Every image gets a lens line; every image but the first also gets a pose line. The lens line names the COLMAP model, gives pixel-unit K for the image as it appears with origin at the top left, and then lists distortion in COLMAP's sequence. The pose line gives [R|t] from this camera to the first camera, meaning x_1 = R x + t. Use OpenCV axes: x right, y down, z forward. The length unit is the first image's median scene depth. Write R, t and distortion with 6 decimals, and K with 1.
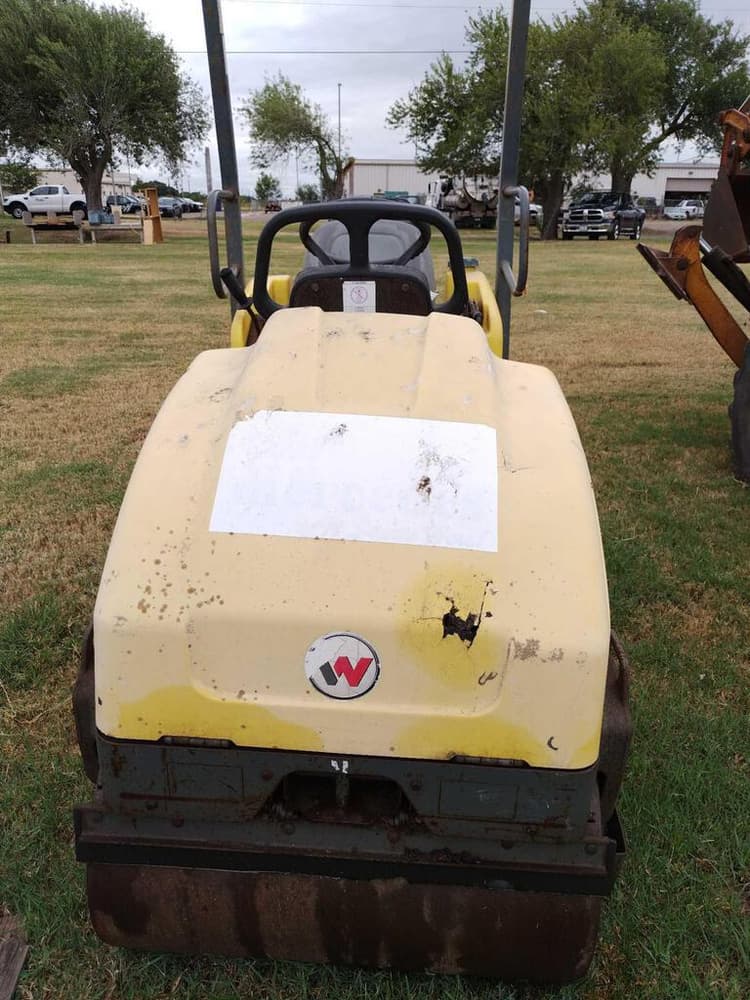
lens RADIAL K [[757.5, 0, 375.2], [0, 757.5, 494.4], [0, 0, 1]] dist [0.009997, 0.015212]
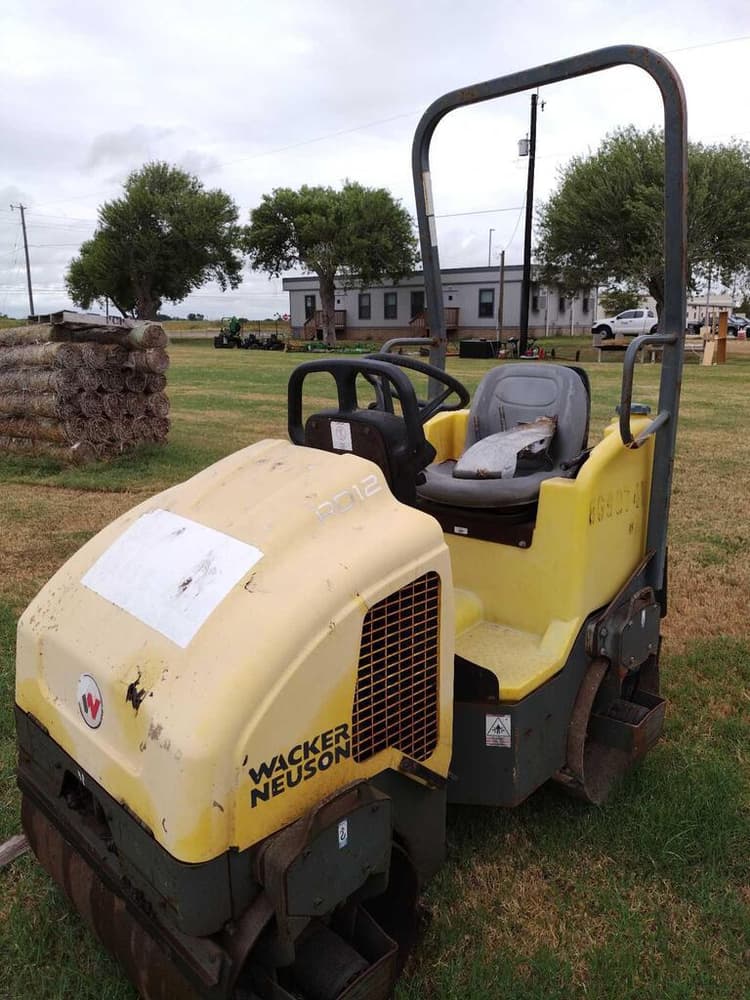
lens RADIAL K [[757.5, 0, 372.6], [0, 757.5, 502.3], [0, 0, 1]] dist [0.009997, 0.015212]
pose [[0.742558, 0.146040, -0.653666, 0.119607], [-0.232469, 0.971465, -0.047041, -0.017173], [0.628144, 0.186888, 0.755319, 0.024710]]
